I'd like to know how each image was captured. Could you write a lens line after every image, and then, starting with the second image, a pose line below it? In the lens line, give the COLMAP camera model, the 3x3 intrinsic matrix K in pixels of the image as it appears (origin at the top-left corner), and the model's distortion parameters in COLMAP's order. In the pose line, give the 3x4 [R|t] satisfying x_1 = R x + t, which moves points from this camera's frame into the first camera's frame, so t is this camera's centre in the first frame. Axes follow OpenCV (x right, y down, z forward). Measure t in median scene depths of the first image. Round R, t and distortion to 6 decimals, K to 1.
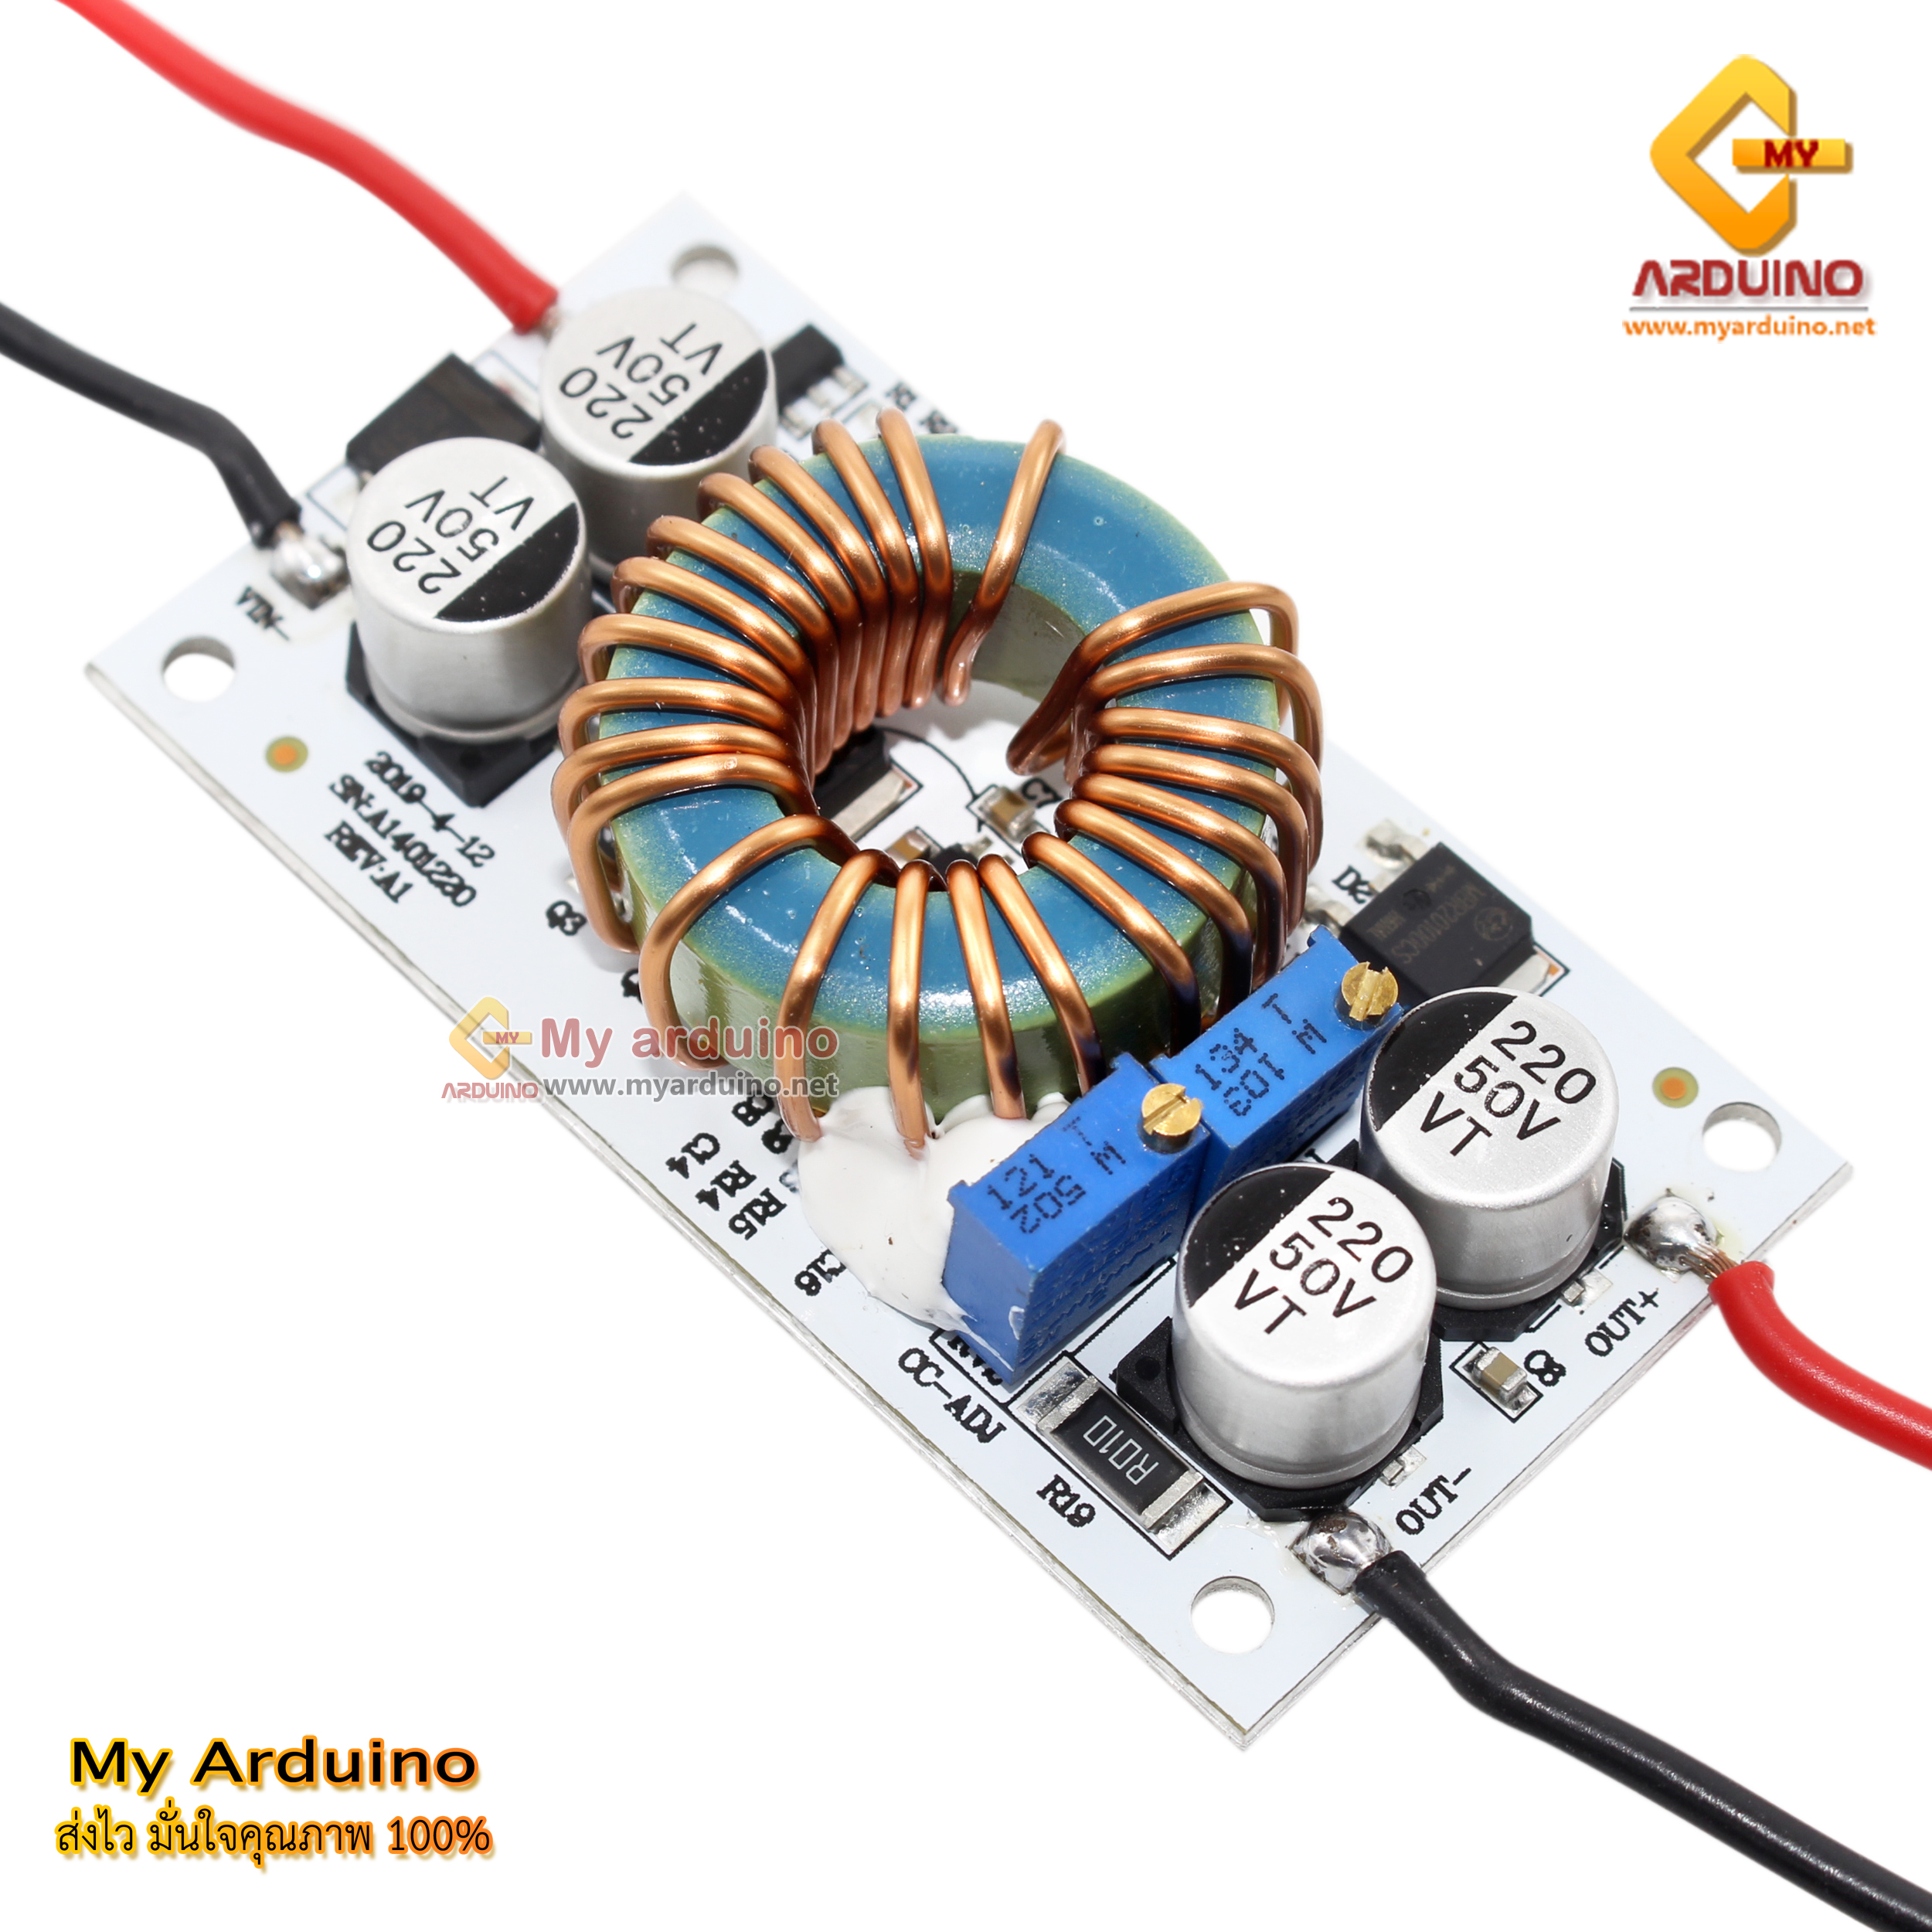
lens RADIAL K [[5681.2, 0, 952.1], [0, 5681.2, 955.9], [0, 0, 1]] dist [-0.037175, 0.000000]
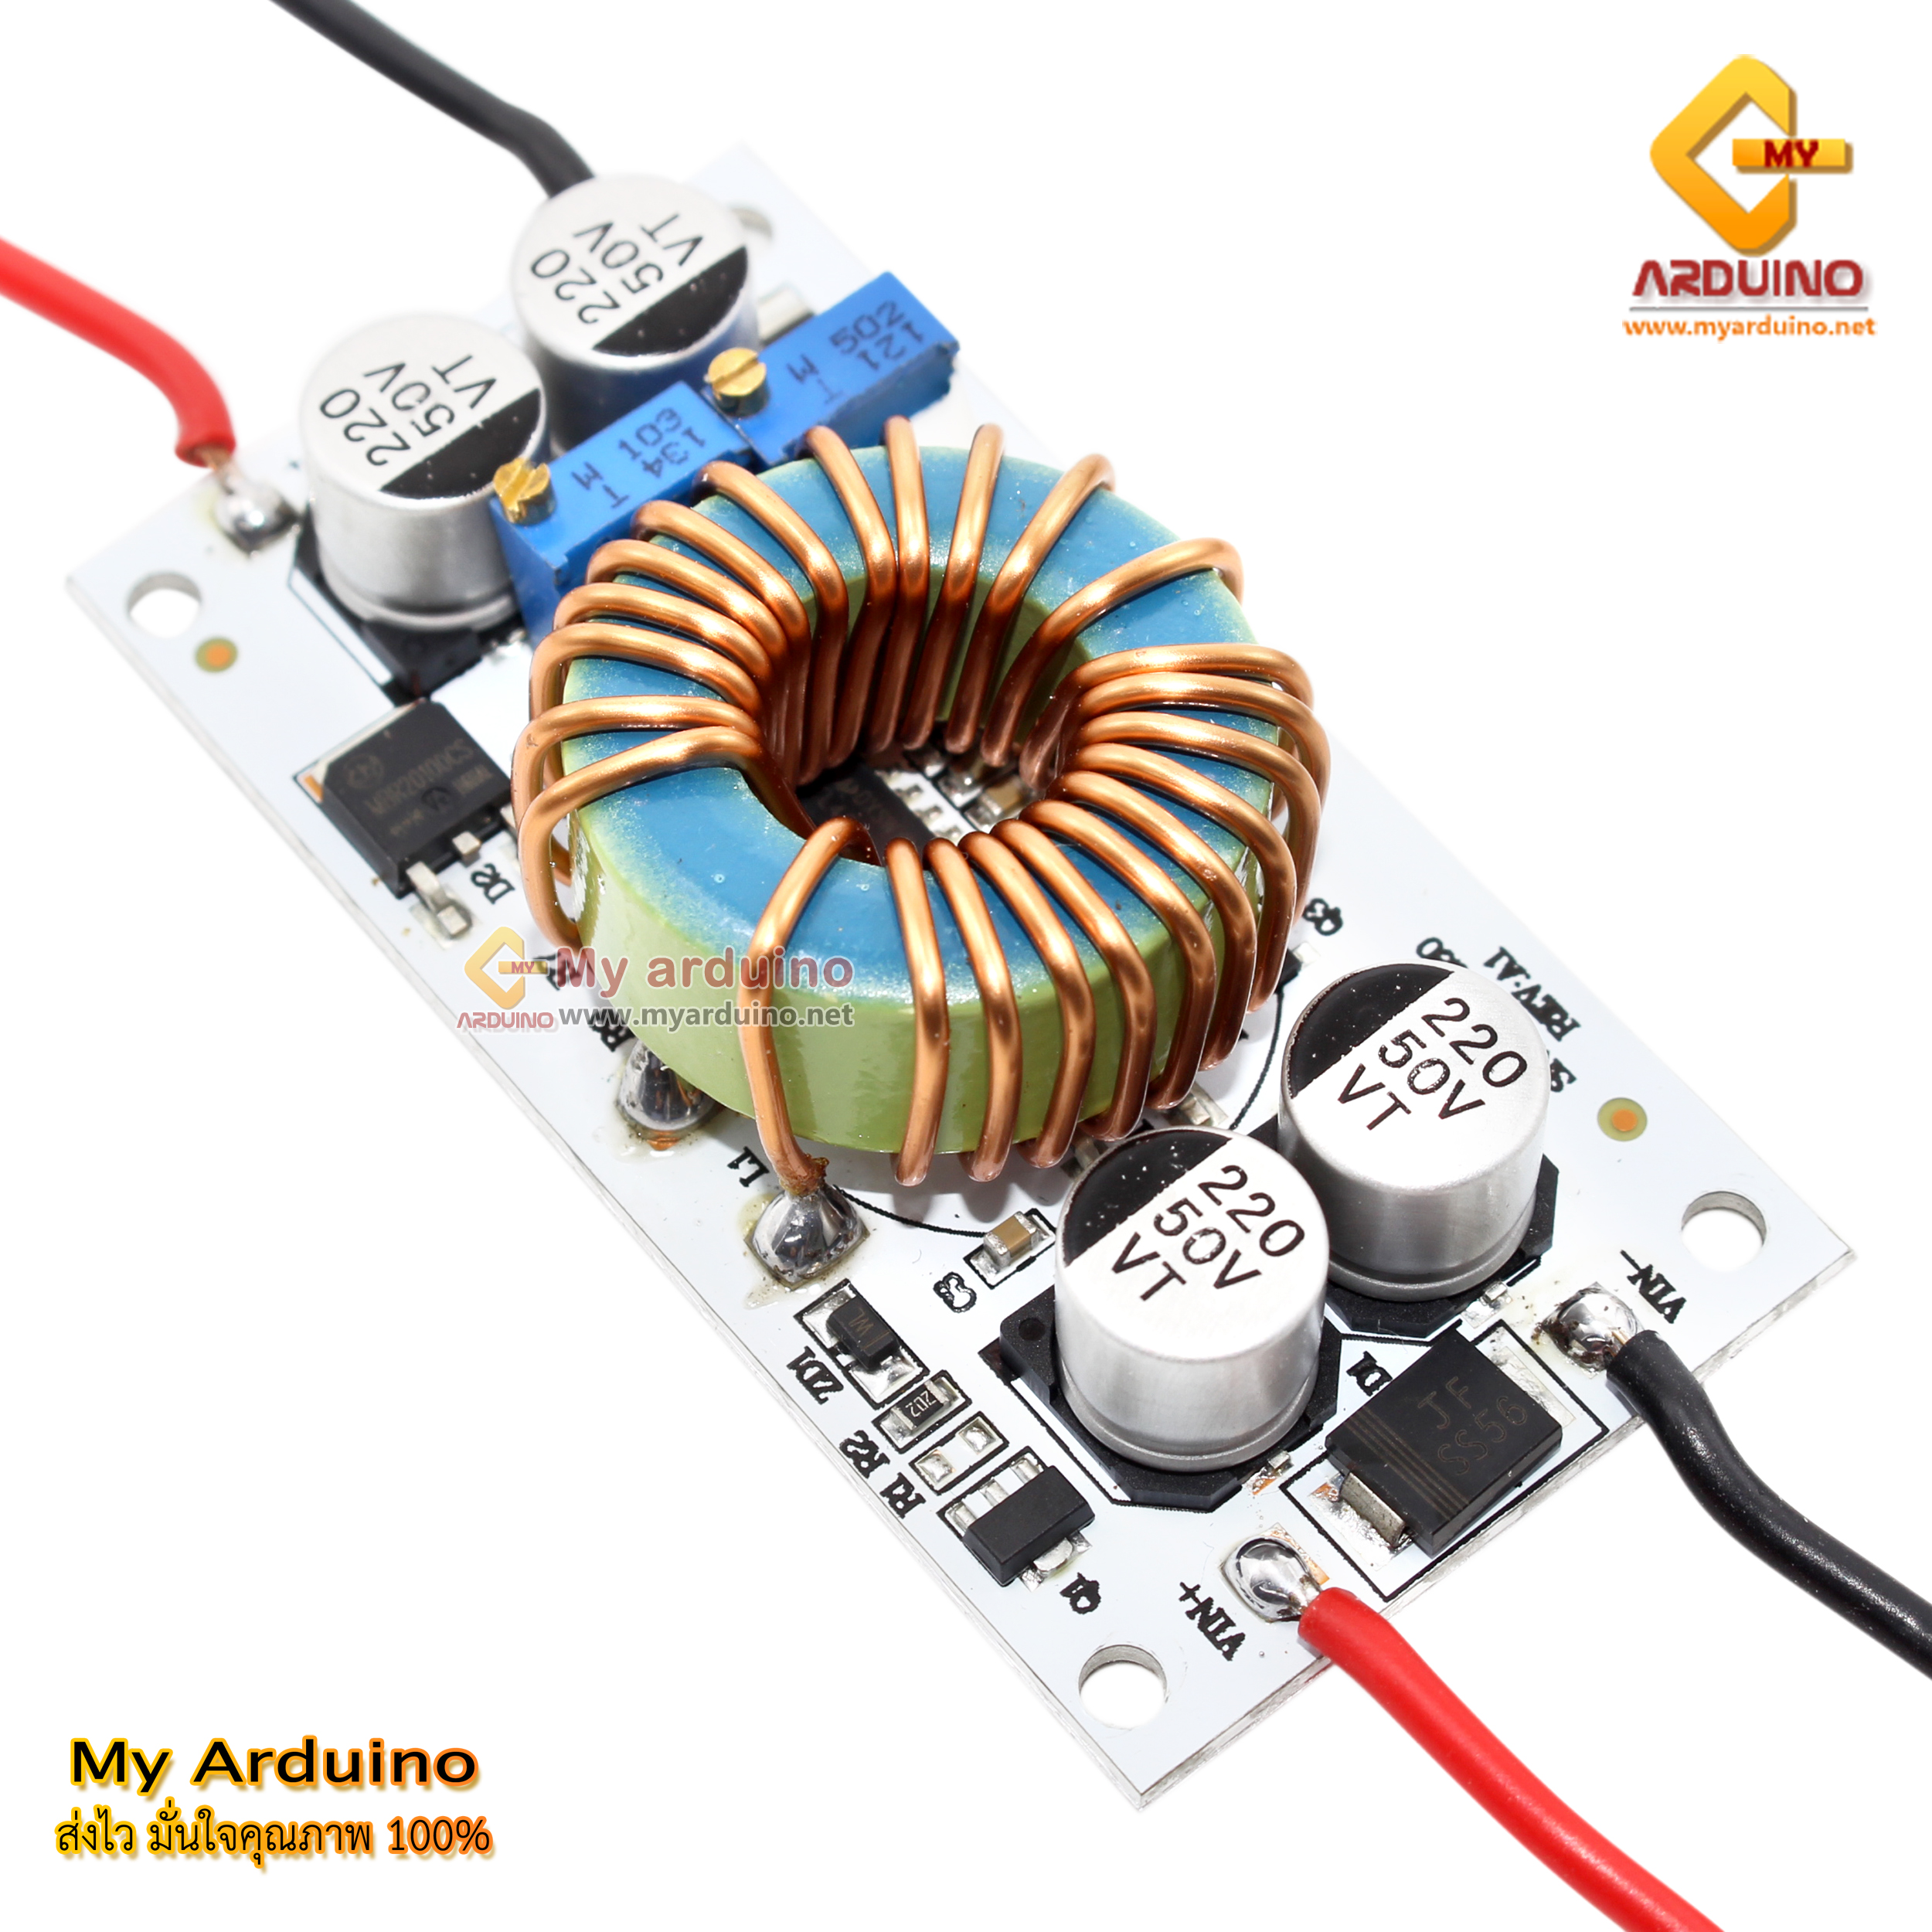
lens RADIAL K [[5681.2, 0, 893.9], [0, 5681.2, 860.0], [0, 0, 1]] dist [-0.037175, 0.000000]
pose [[-0.993954, -0.074116, 0.081005, -0.076013], [0.106760, -0.480125, 0.870679, -0.869046], [-0.025638, 0.874063, 0.485135, 0.555890]]
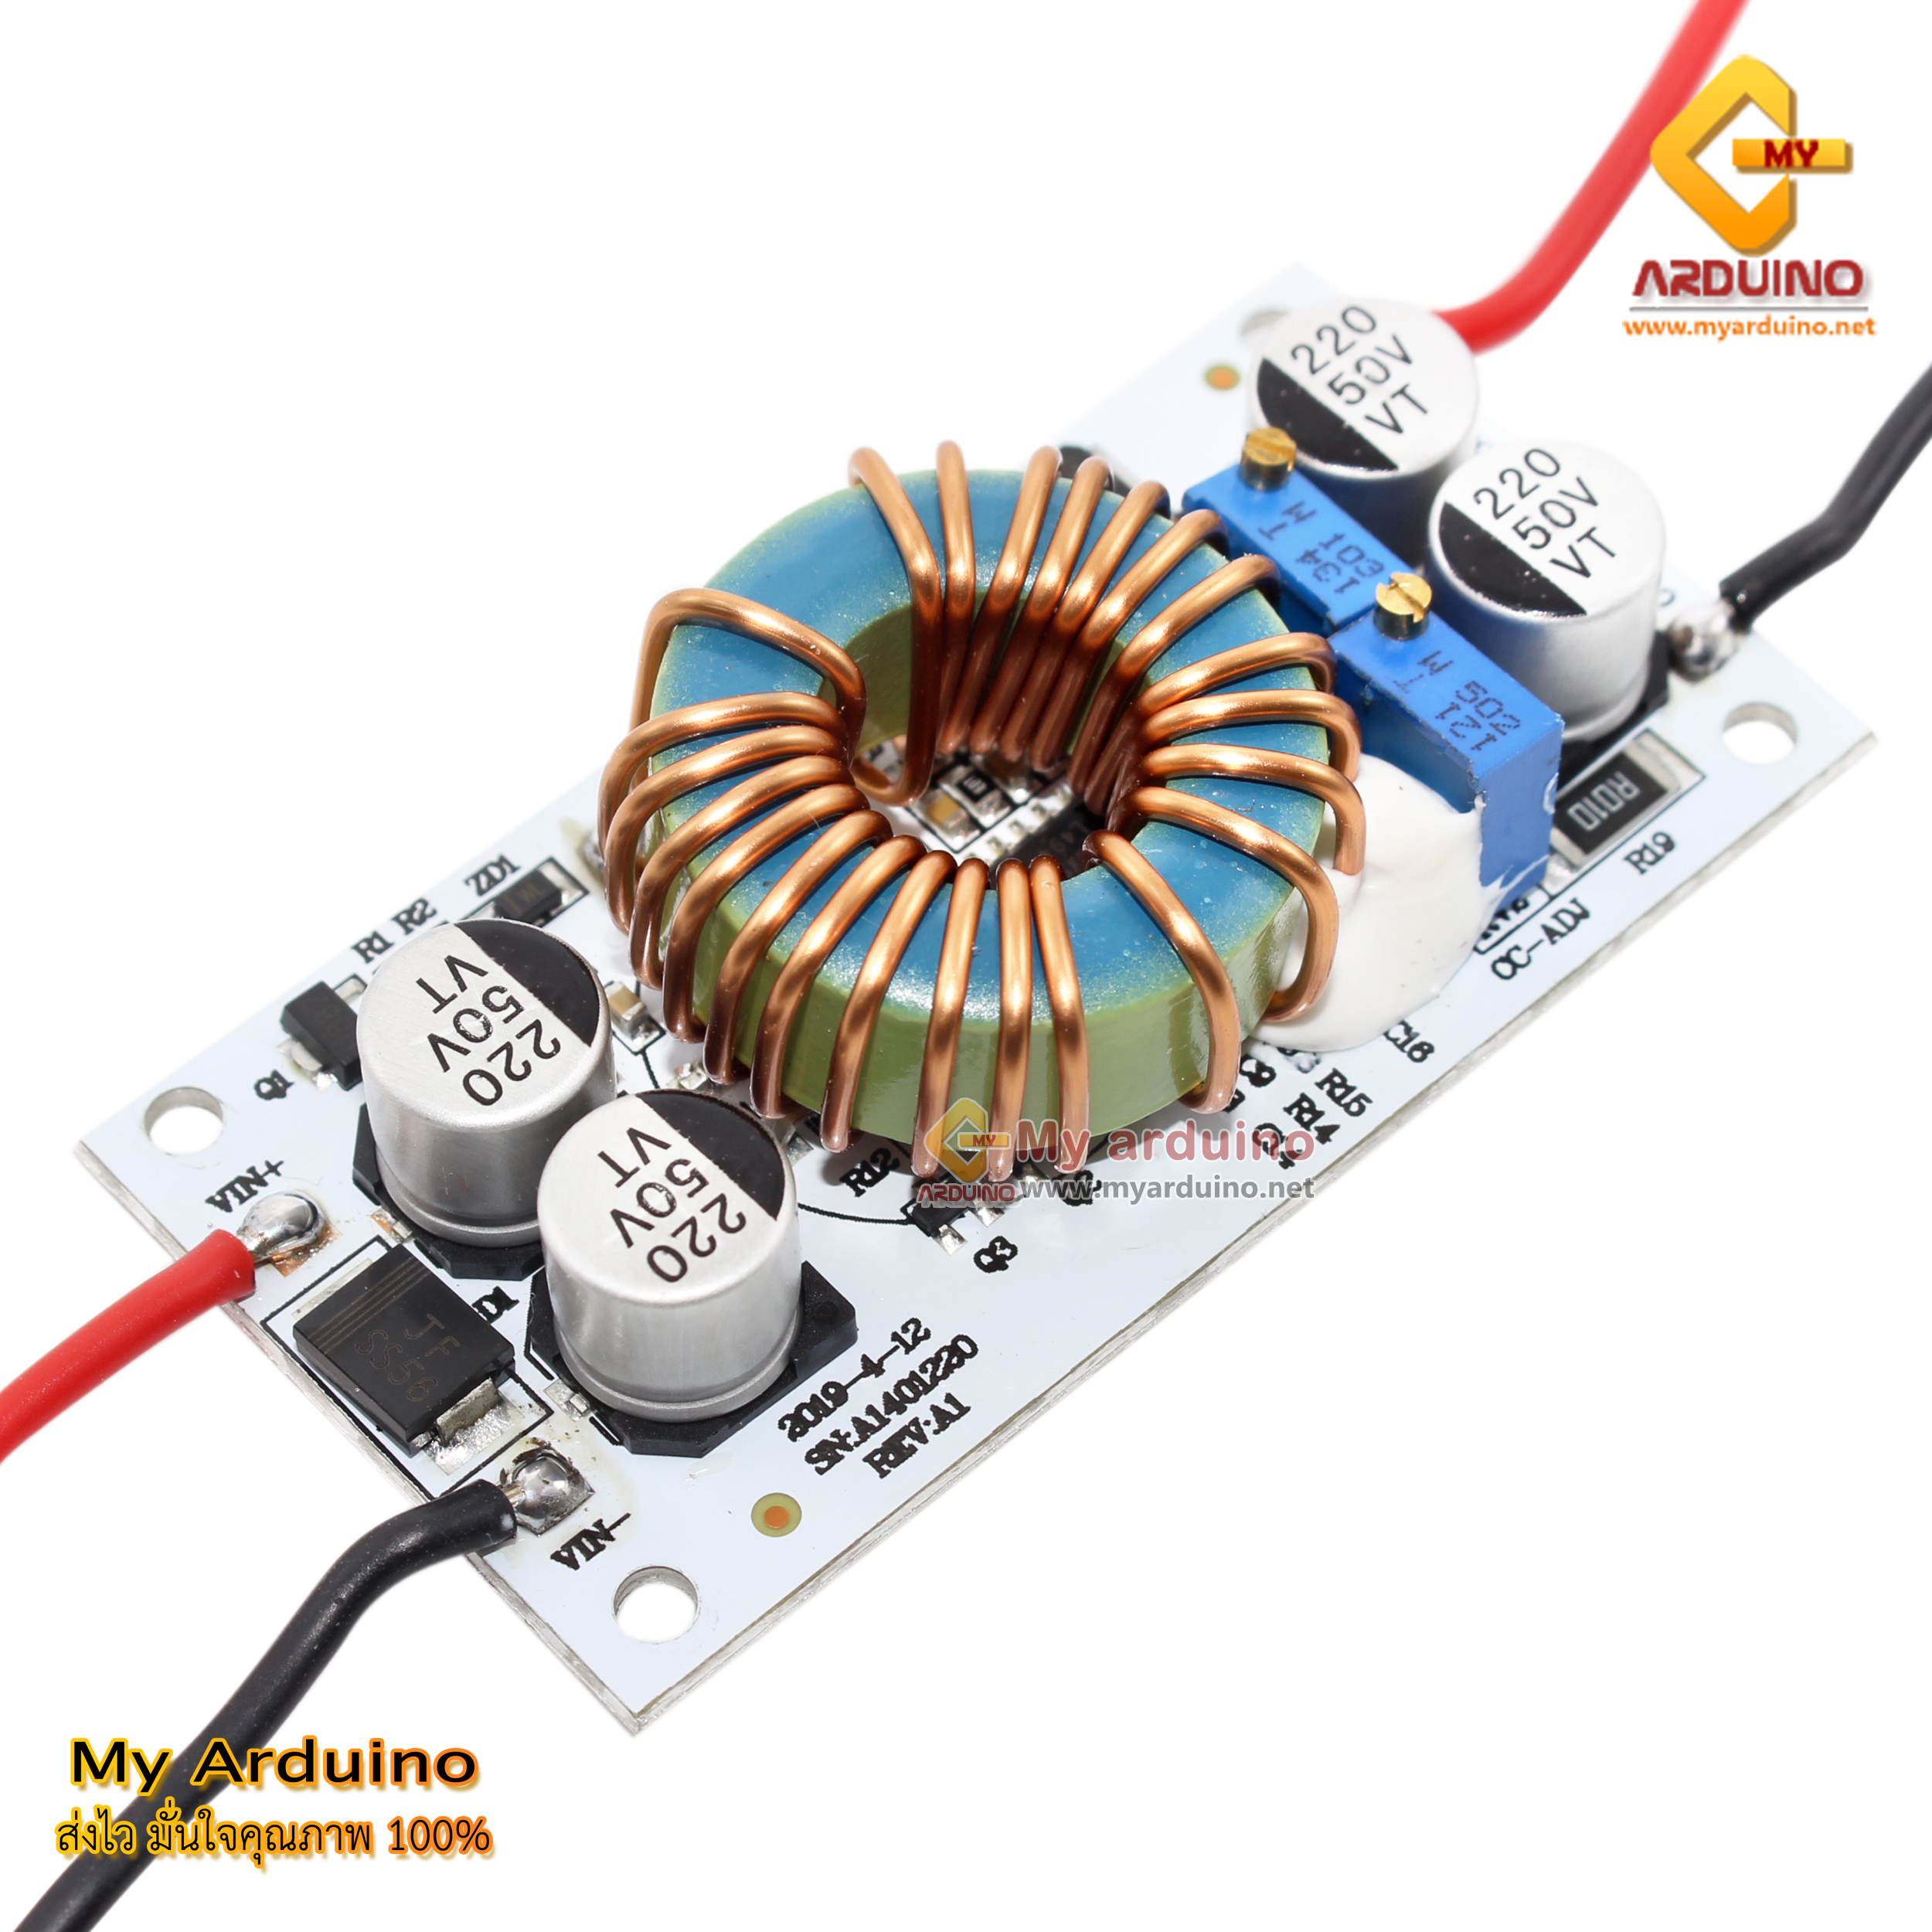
lens RADIAL K [[5681.2, 0, 975.9], [0, 5681.2, 973.2], [0, 0, 1]] dist [-0.037175, 0.000000]
pose [[0.042197, -0.827807, 0.559423, -0.589673], [0.870574, 0.305197, 0.385949, -0.411286], [-0.490225, 0.470733, 0.733546, 0.285568]]
